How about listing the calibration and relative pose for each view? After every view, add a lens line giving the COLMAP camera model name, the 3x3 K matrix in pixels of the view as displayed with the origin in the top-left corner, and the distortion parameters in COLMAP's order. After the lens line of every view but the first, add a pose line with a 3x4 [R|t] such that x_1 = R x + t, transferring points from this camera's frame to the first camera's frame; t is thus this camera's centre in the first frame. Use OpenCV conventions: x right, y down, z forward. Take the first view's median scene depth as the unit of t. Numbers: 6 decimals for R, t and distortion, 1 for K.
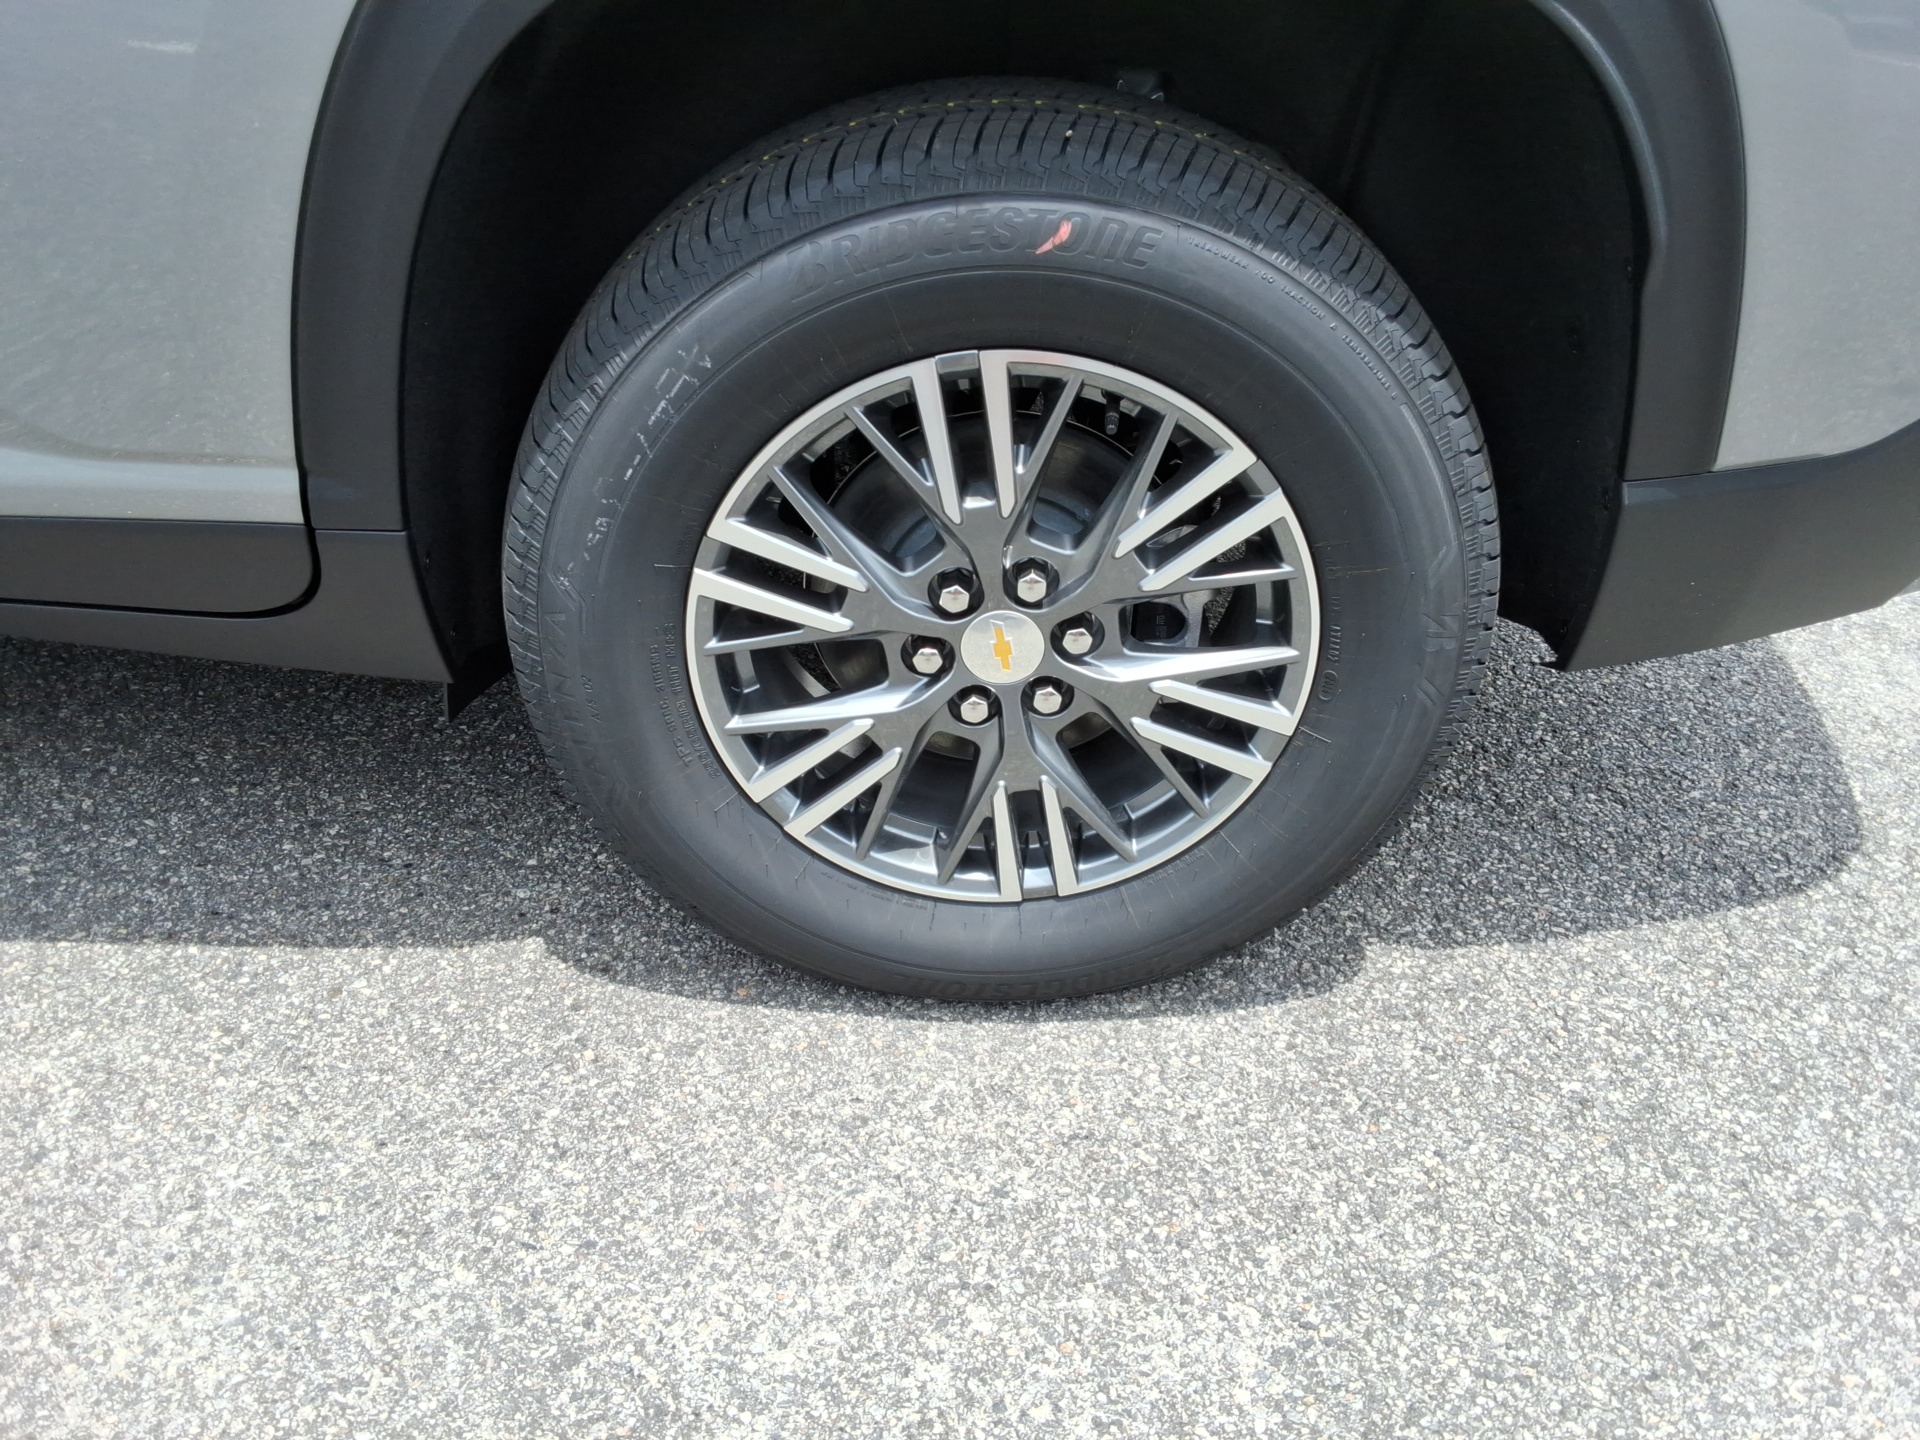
lens RADIAL K [[1545.0, 0, 958.0], [0, 1545.0, 700.6], [0, 0, 1]] dist [0.104159, -0.161967]
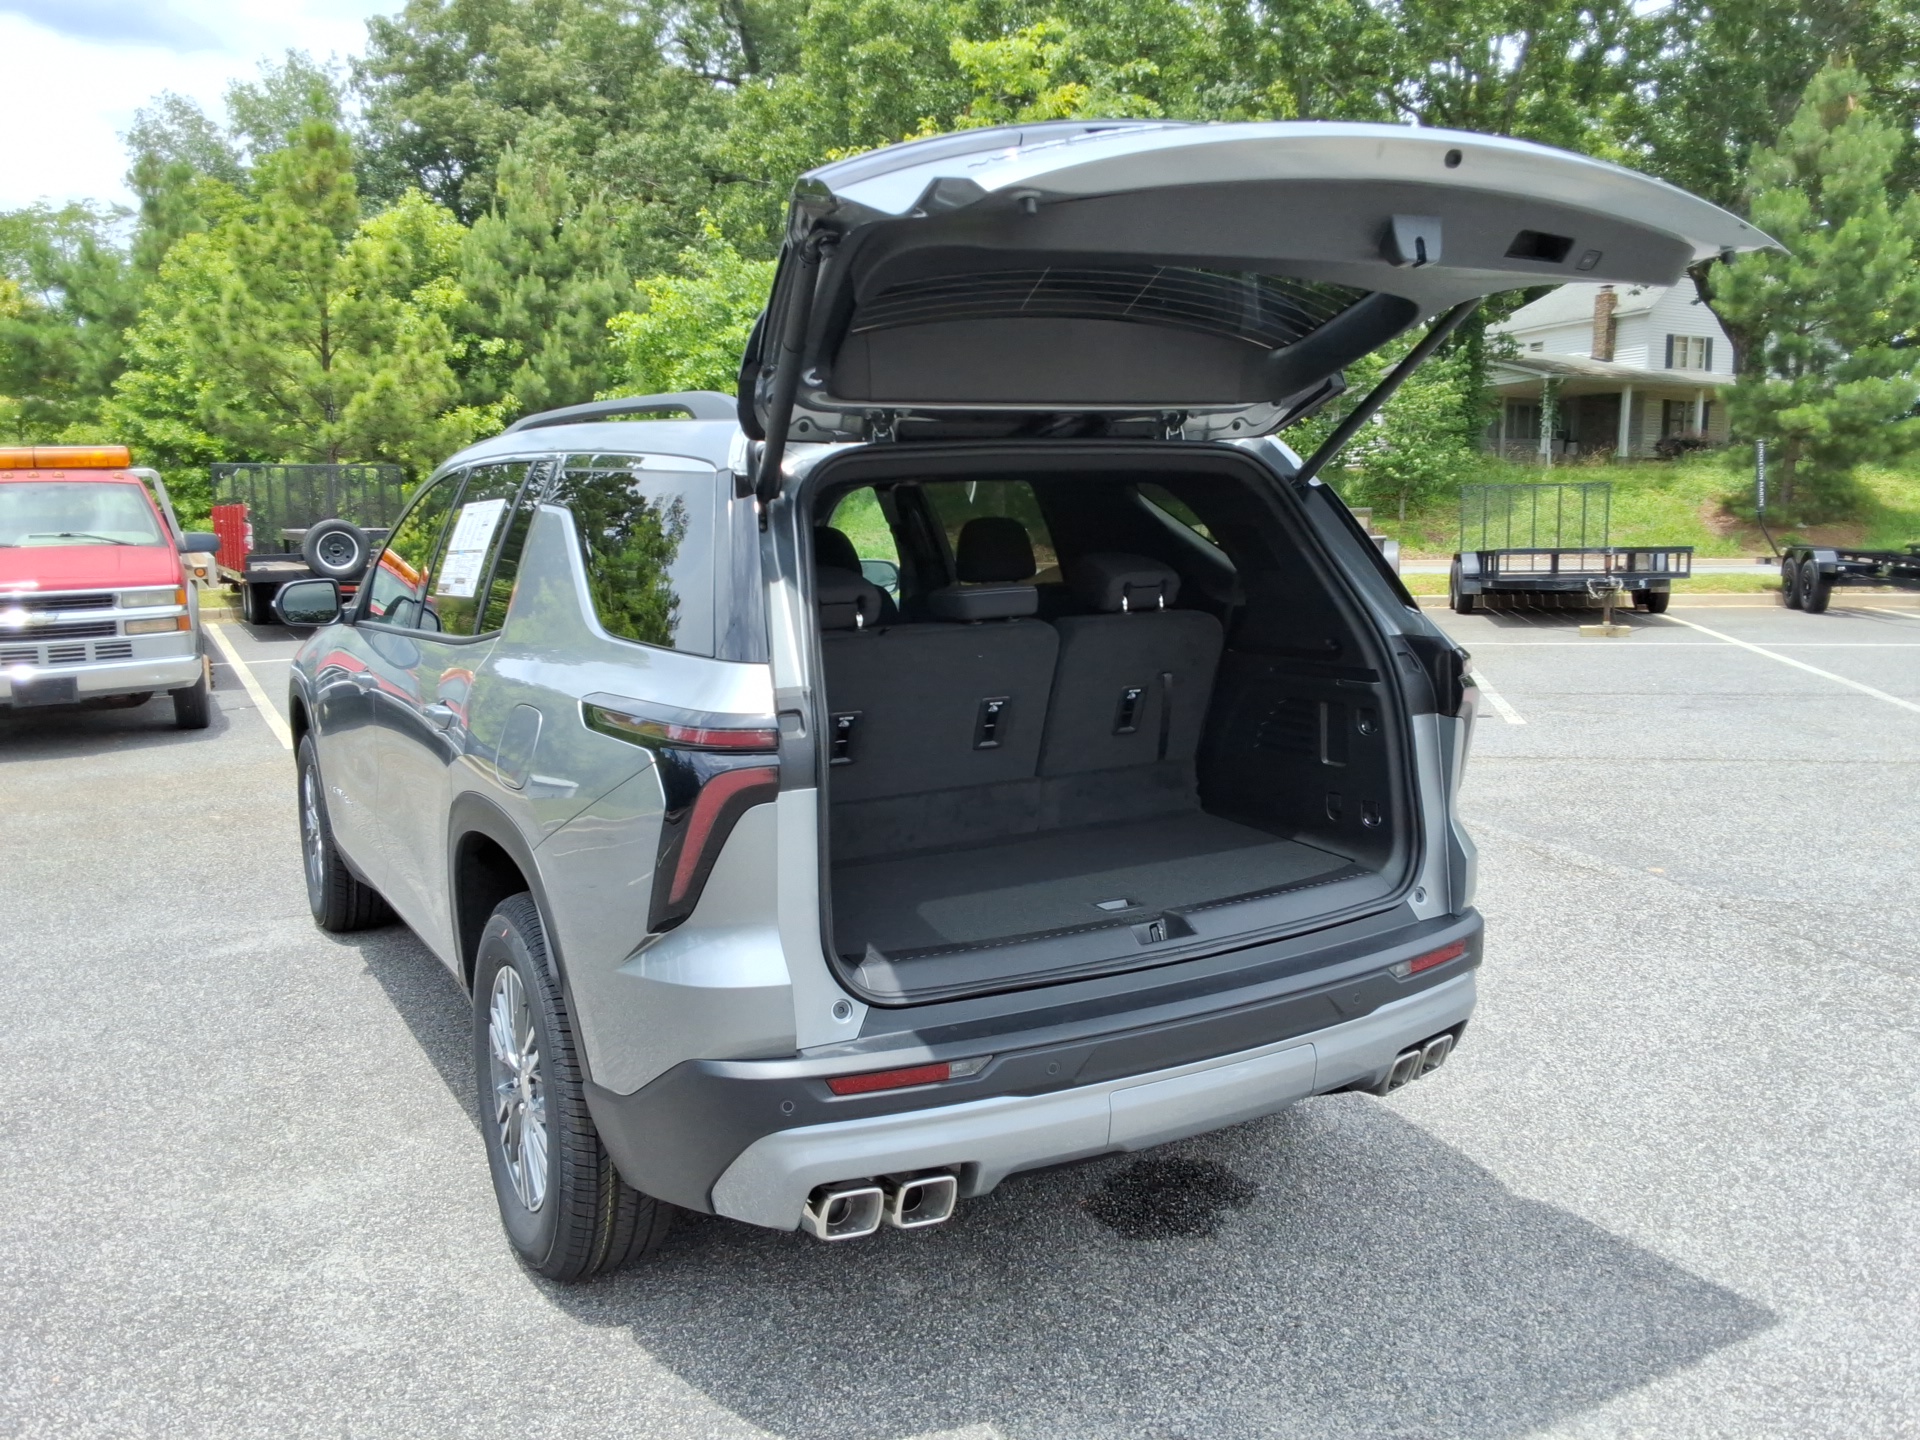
lens RADIAL K [[1545.0, 0, 975.6], [0, 1545.0, 700.5], [0, 0, 1]] dist [0.104159, -0.161967]
pose [[0.489450, 0.061568, -0.869855, 2.592070], [-0.435118, 0.881699, -0.182426, -0.445236], [0.755719, 0.467778, 0.458338, 0.067443]]
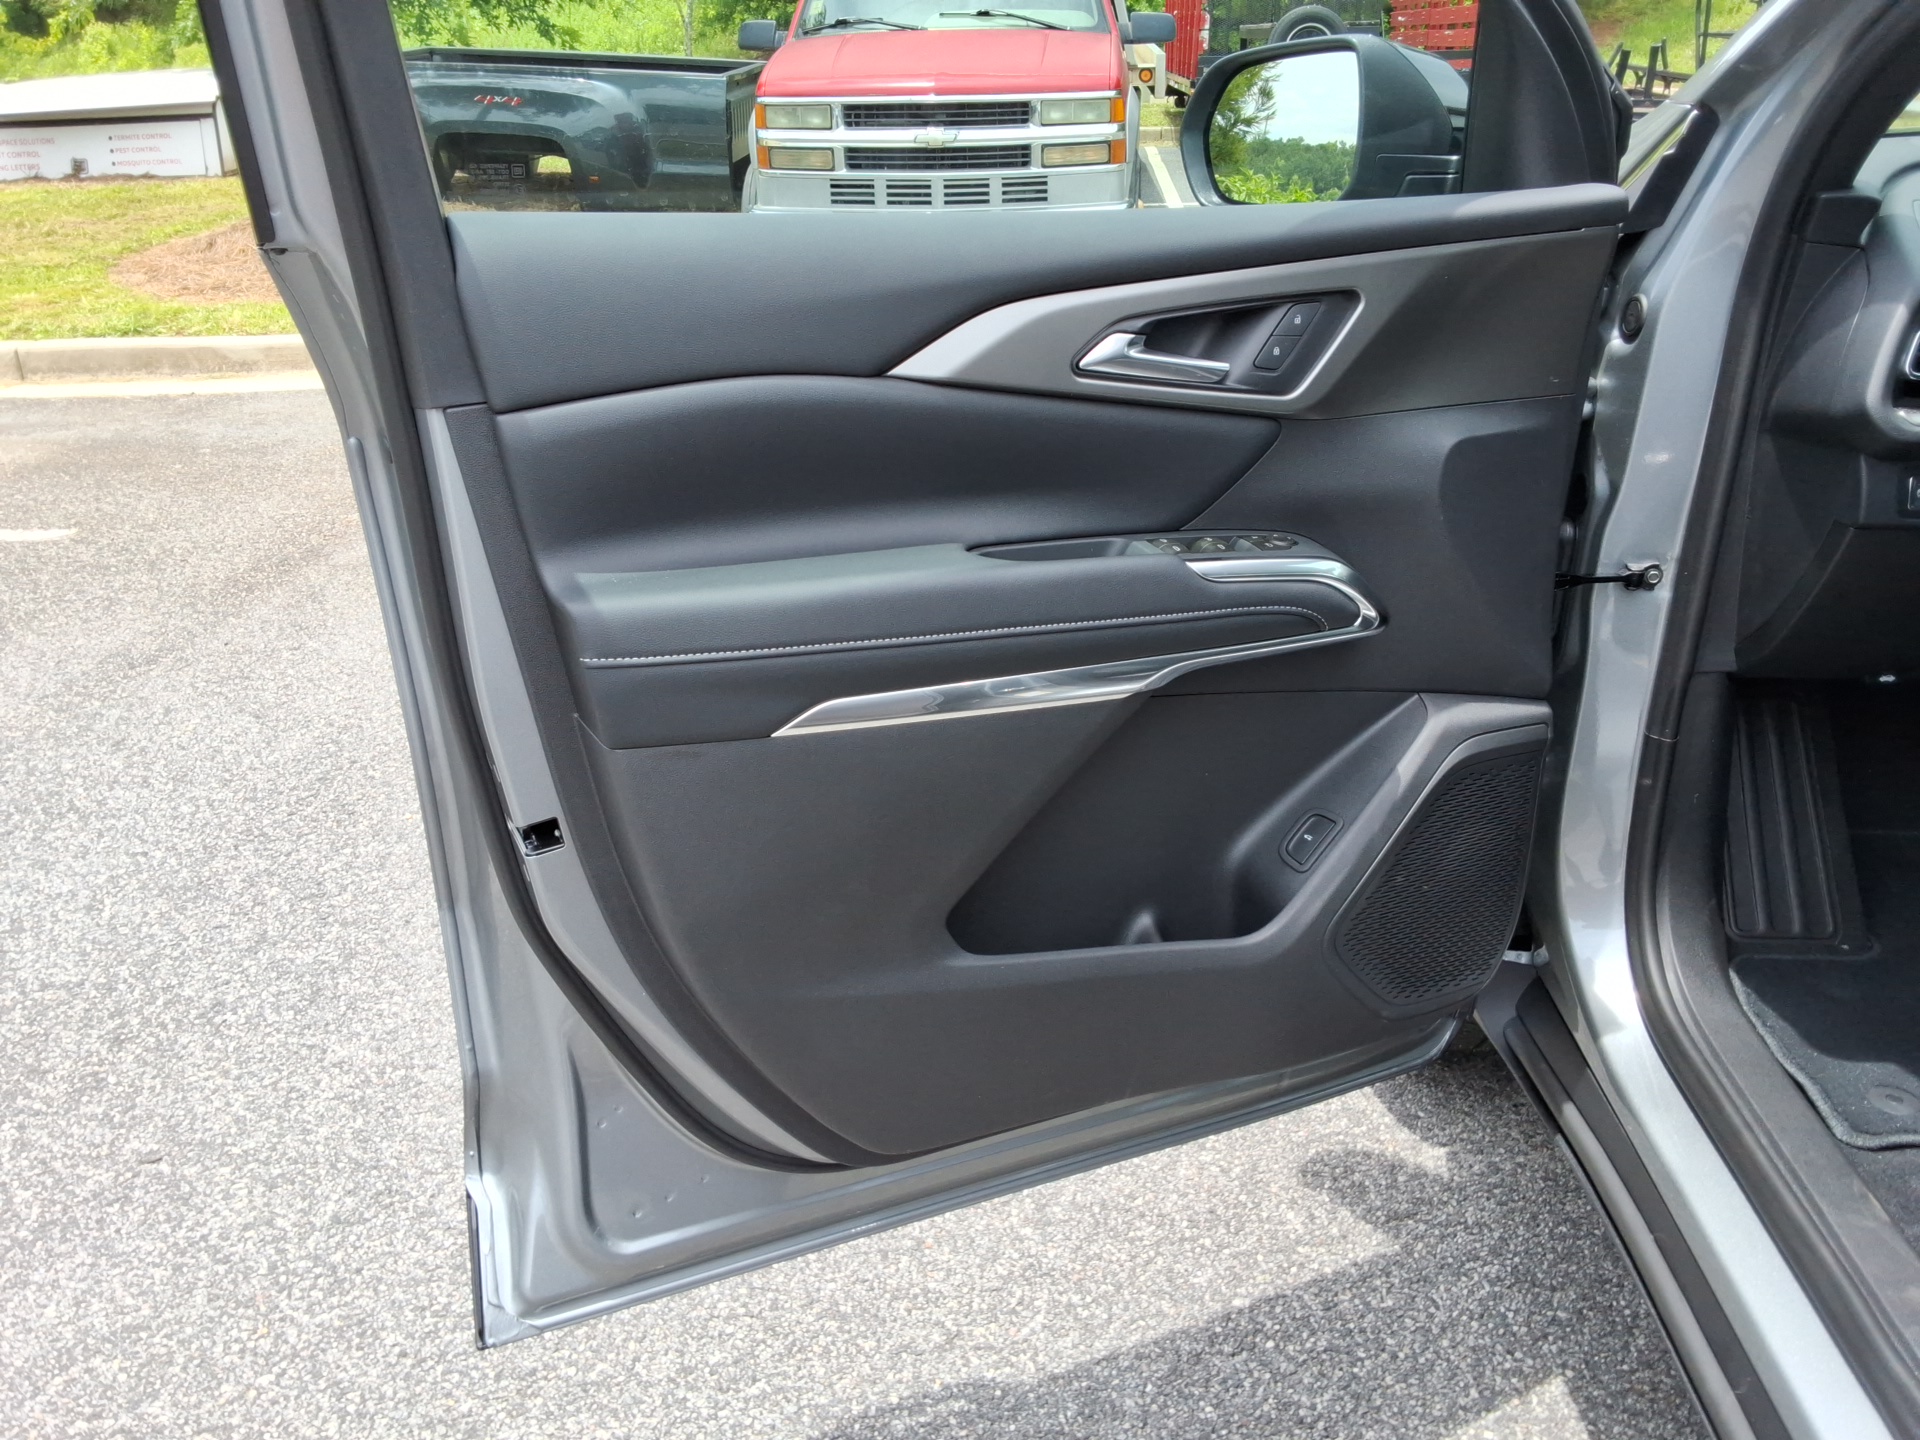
lens RADIAL K [[1545.0, 0, 978.5], [0, 1545.0, 705.9], [0, 0, 1]] dist [0.104159, -0.161967]
pose [[-0.044158, 0.359540, -0.932084, -0.749279], [-0.524528, 0.785707, 0.327926, -0.514879], [0.850247, 0.503385, 0.153894, 0.232765]]
